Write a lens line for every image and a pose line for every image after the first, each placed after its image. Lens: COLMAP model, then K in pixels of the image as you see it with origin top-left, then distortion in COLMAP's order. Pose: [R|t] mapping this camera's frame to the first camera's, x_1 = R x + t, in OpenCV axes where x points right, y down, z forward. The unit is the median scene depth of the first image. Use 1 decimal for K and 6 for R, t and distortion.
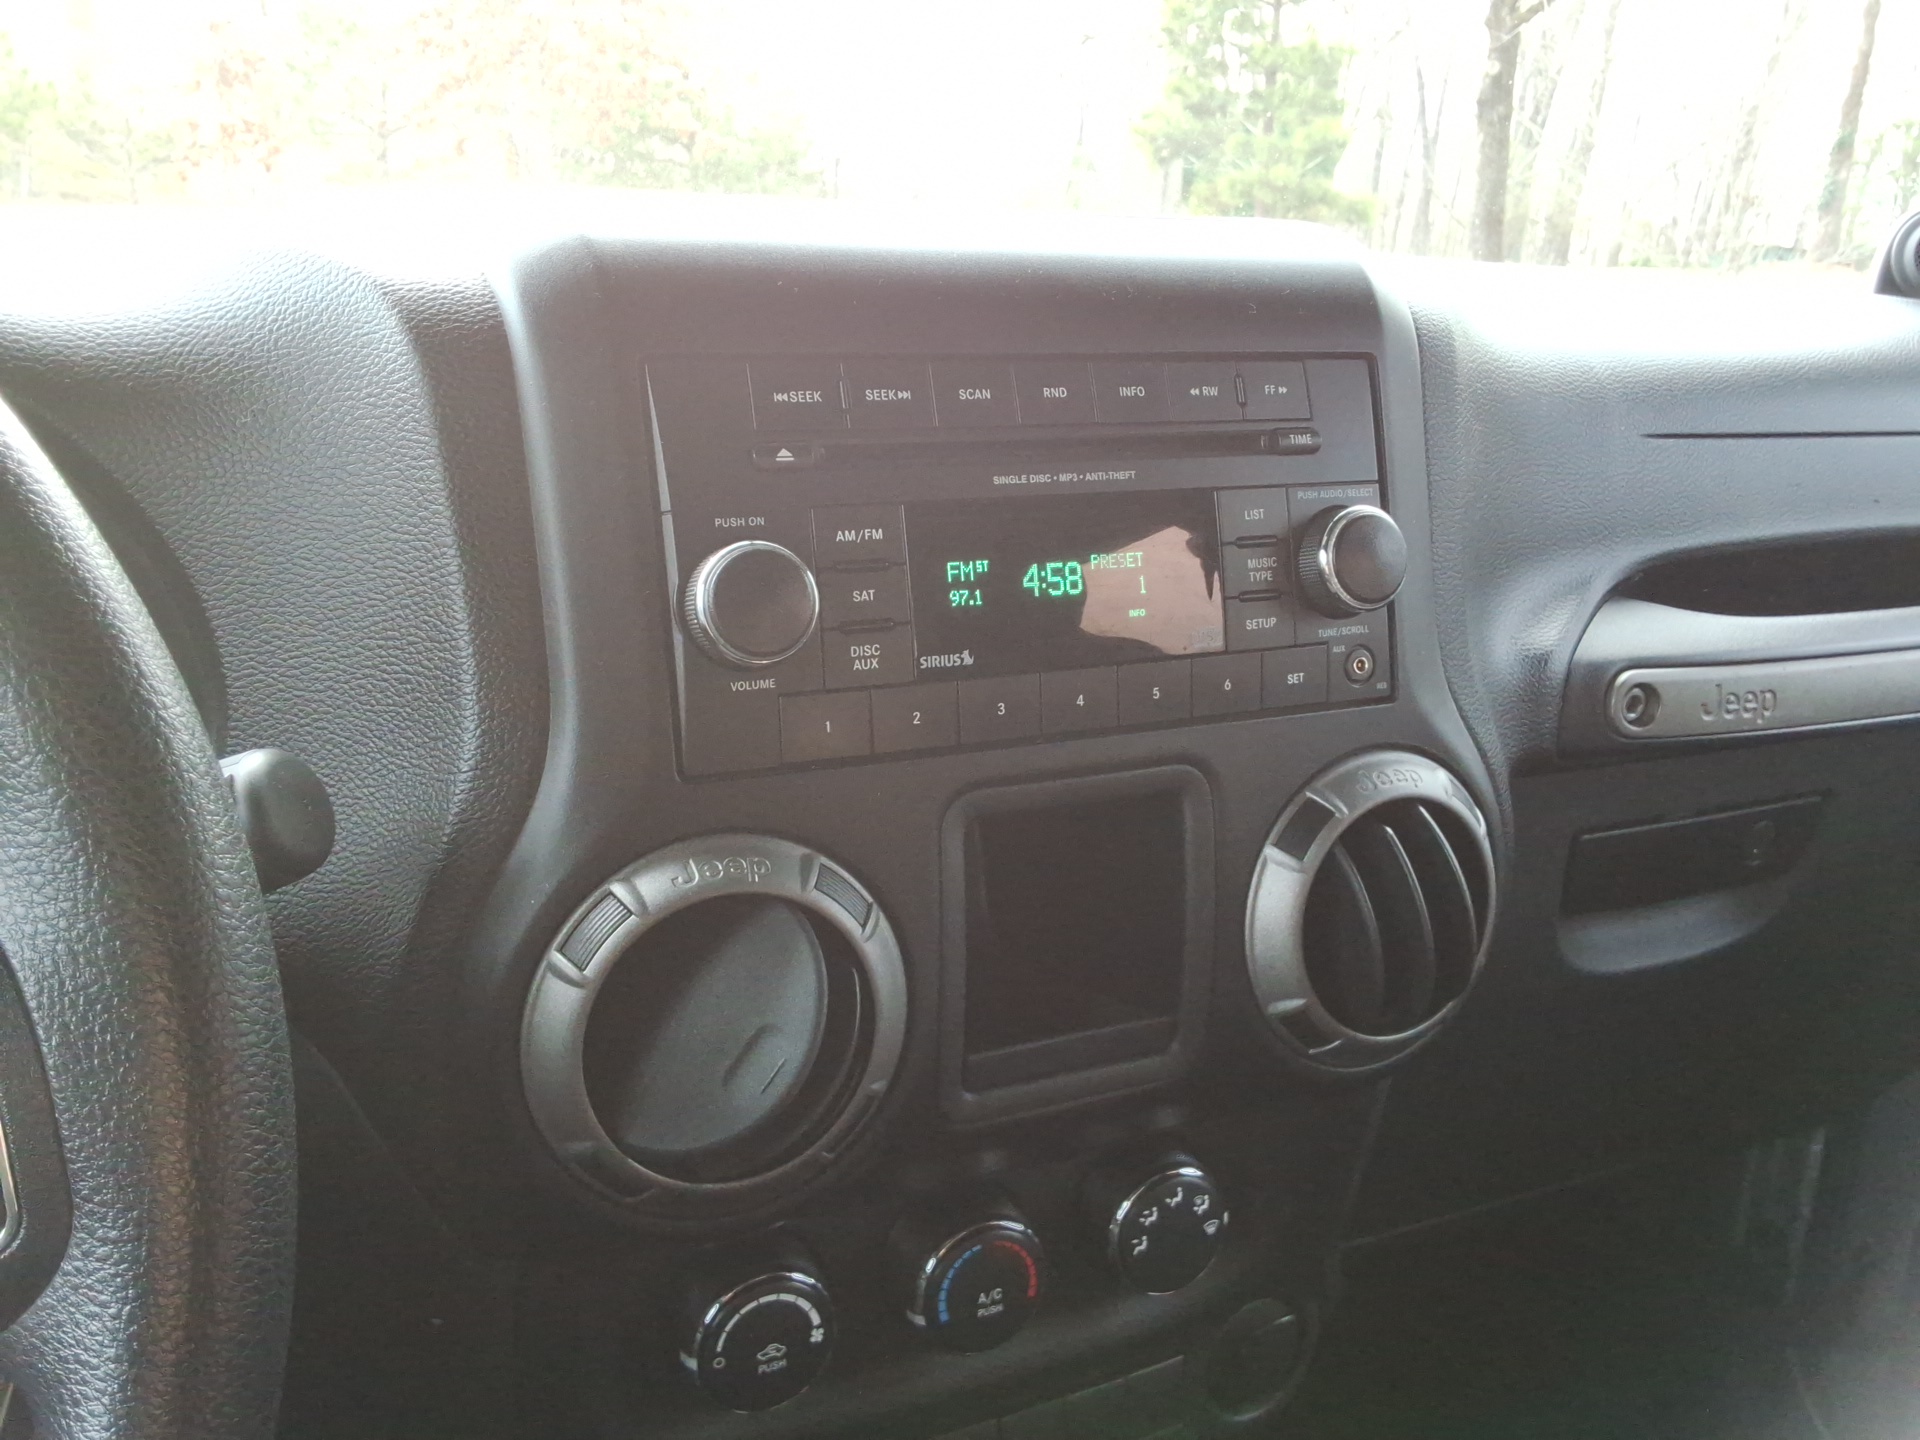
lens RADIAL K [[1551.7, 0, 955.2], [0, 1551.7, 725.9], [0, 0, 1]] dist [0.098064, -0.126222]
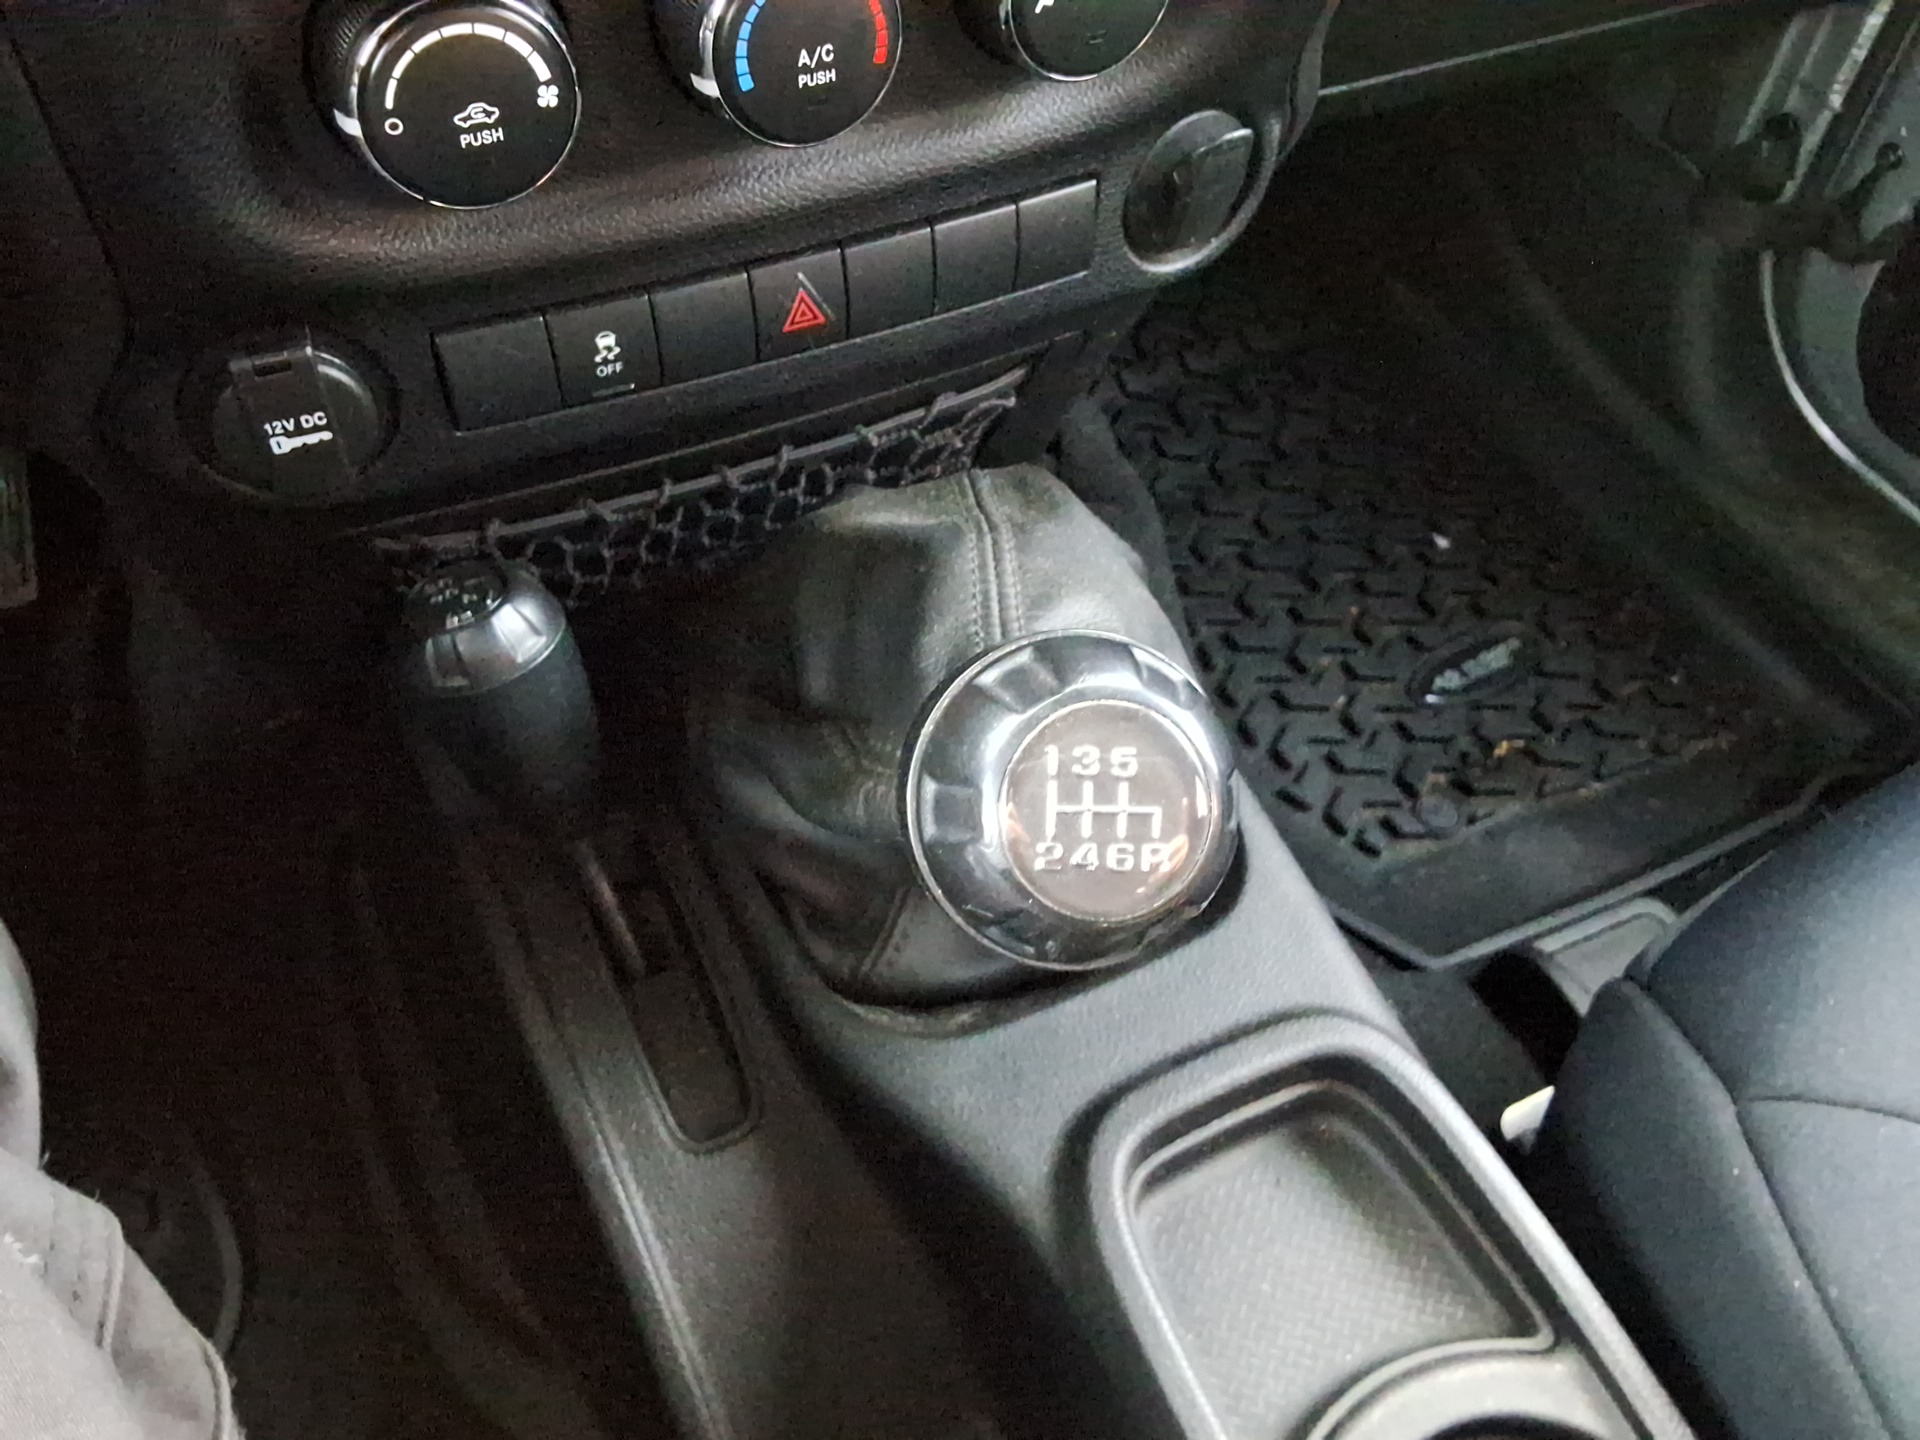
lens RADIAL K [[1551.7, 0, 966.6], [0, 1551.7, 717.9], [0, 0, 1]] dist [0.098064, -0.126222]
pose [[0.999107, -0.013042, 0.040196, 0.058914], [-0.012726, 0.814166, 0.580492, 0.211294], [-0.040297, -0.580485, 0.813273, 0.294710]]
